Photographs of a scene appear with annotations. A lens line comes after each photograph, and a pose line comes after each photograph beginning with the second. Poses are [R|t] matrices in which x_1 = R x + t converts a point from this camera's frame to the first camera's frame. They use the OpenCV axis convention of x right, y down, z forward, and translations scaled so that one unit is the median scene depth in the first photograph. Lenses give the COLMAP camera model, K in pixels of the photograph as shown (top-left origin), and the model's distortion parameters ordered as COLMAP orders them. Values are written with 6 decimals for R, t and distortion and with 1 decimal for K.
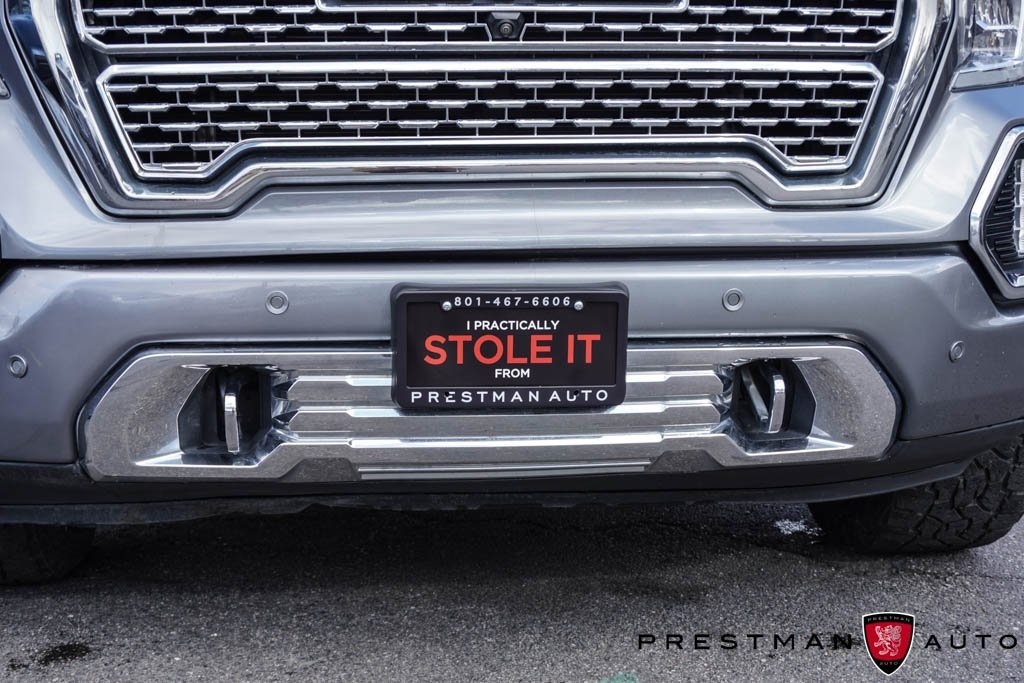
lens RADIAL K [[1348.5, 0, 515.8], [0, 1348.5, 354.4], [0, 0, 1]] dist [-0.000788, 0.037764]
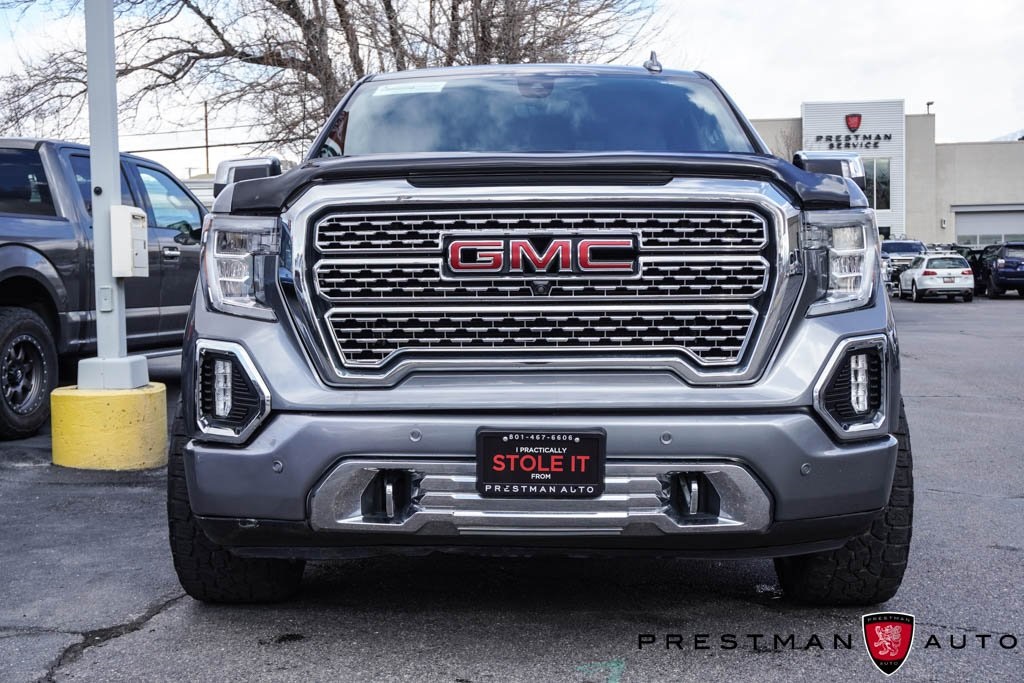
lens RADIAL K [[1348.5, 0, 515.8], [0, 1348.5, 354.4], [0, 0, 1]] dist [-0.000788, 0.037764]
pose [[0.992607, 0.010524, -0.120915, 0.175934], [-0.020295, 0.996599, -0.079861, -0.003935], [0.119664, 0.081724, 0.989445, -0.795510]]
